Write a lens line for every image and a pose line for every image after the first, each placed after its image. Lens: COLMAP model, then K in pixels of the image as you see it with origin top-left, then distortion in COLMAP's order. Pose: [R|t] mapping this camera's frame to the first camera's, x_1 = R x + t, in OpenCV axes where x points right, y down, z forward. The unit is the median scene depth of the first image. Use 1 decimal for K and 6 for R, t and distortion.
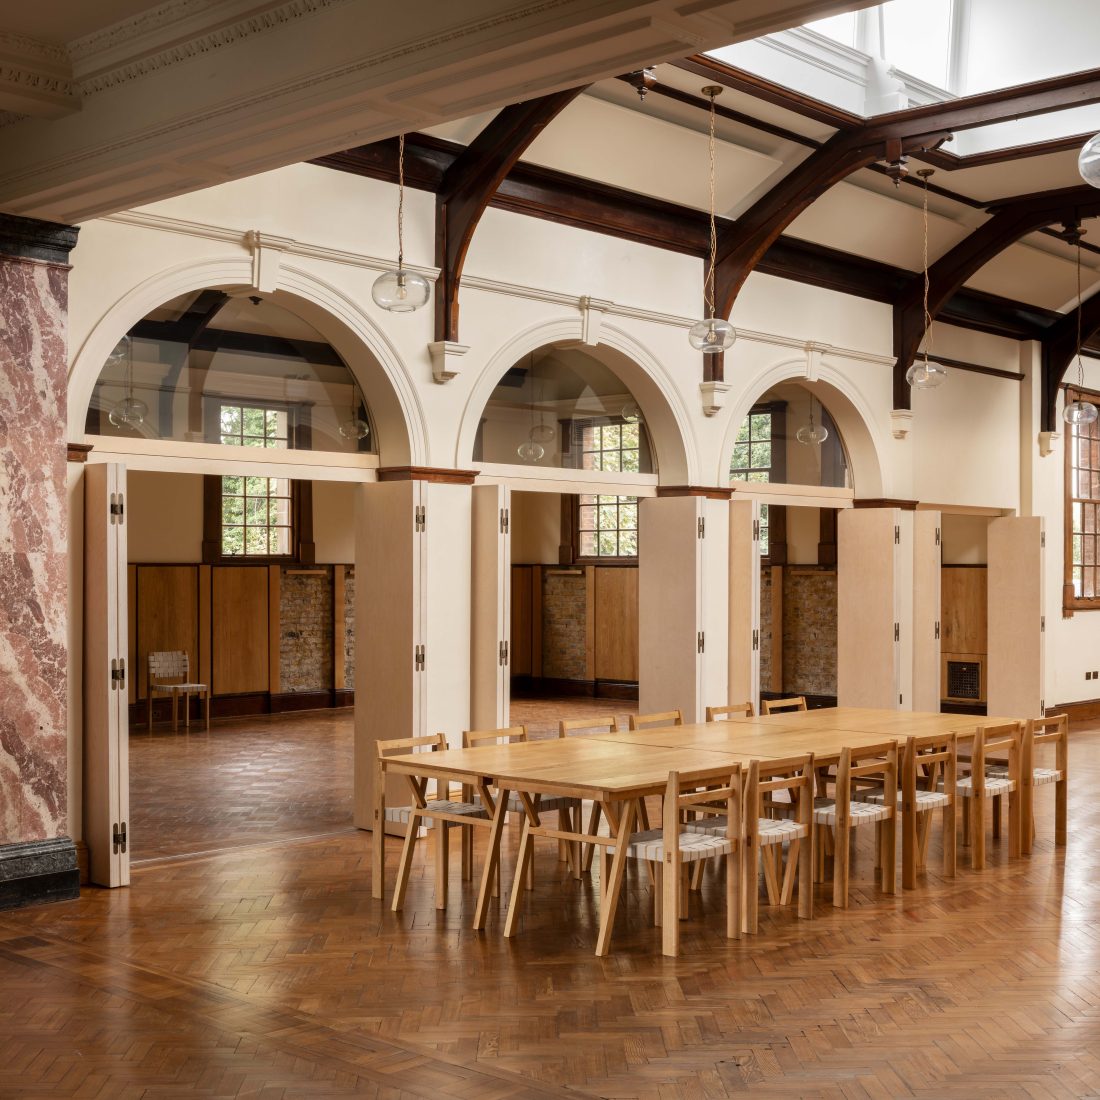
lens RADIAL K [[1592.0, 0, 550.5], [0, 1592.0, 573.2], [0, 0, 1]] dist [-0.032875, -0.028282]
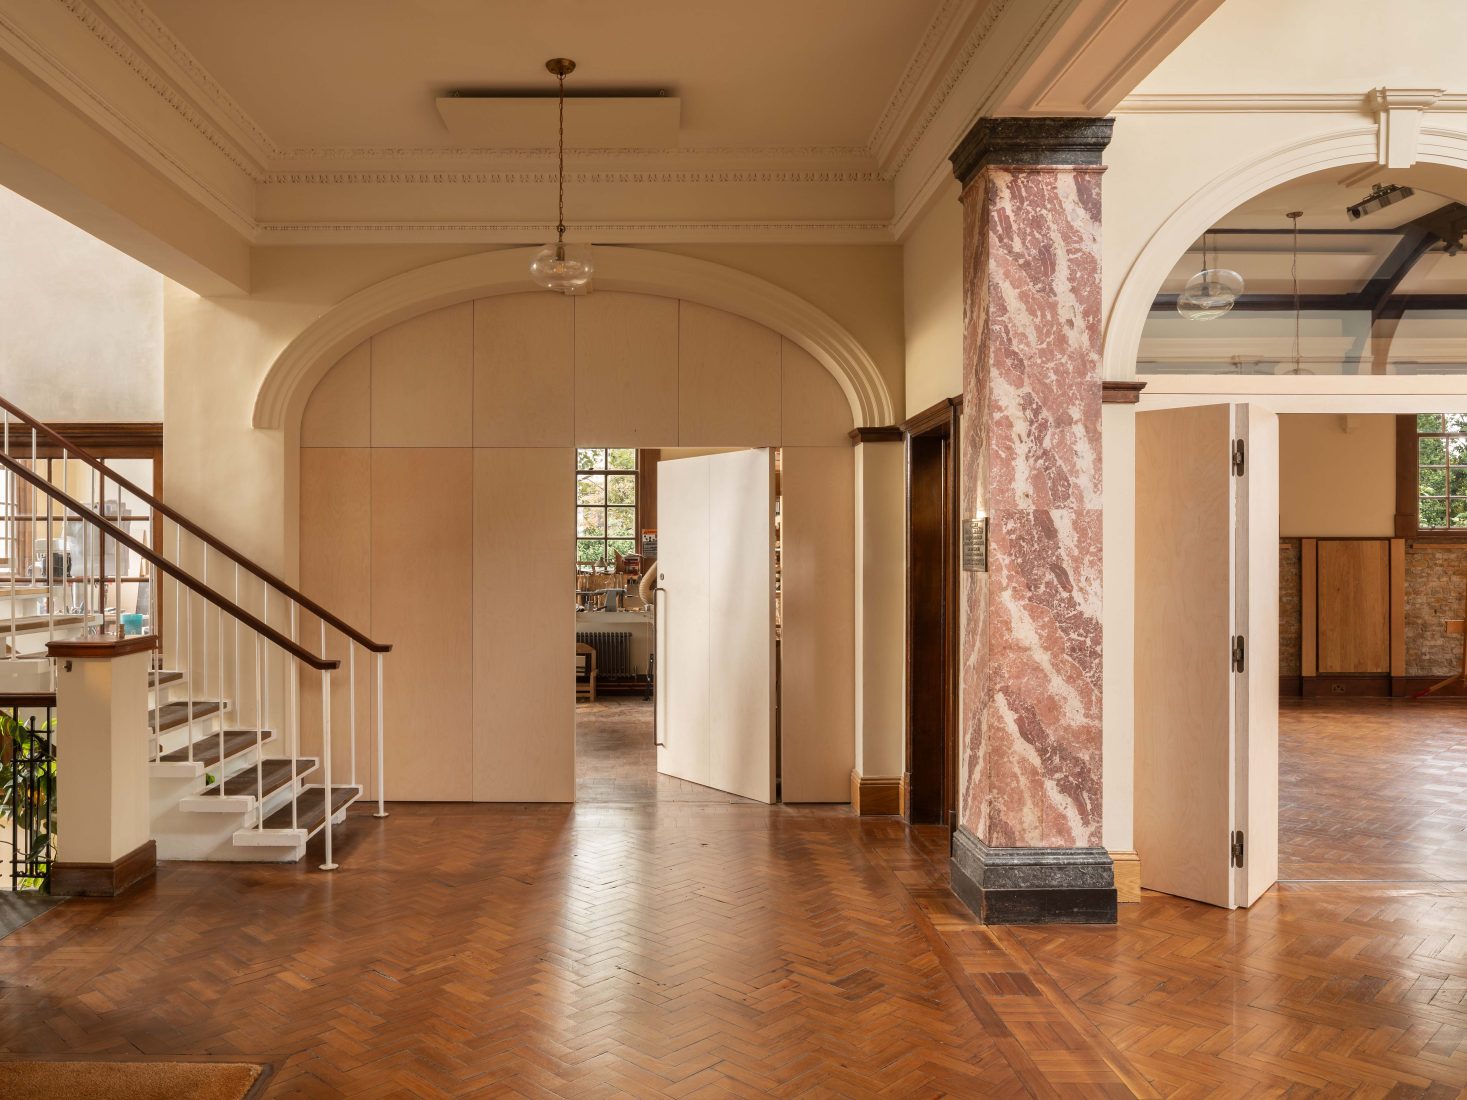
lens RADIAL K [[1145.2, 0, 649.2], [0, 1145.2, 552.1], [0, 0, 1]] dist [-0.009417, 0.003019]
pose [[0.672249, -0.003121, -0.740319, -0.017995], [0.000341, 0.999992, -0.003906, 0.012349], [0.740325, 0.002373, 0.672245, 0.421434]]
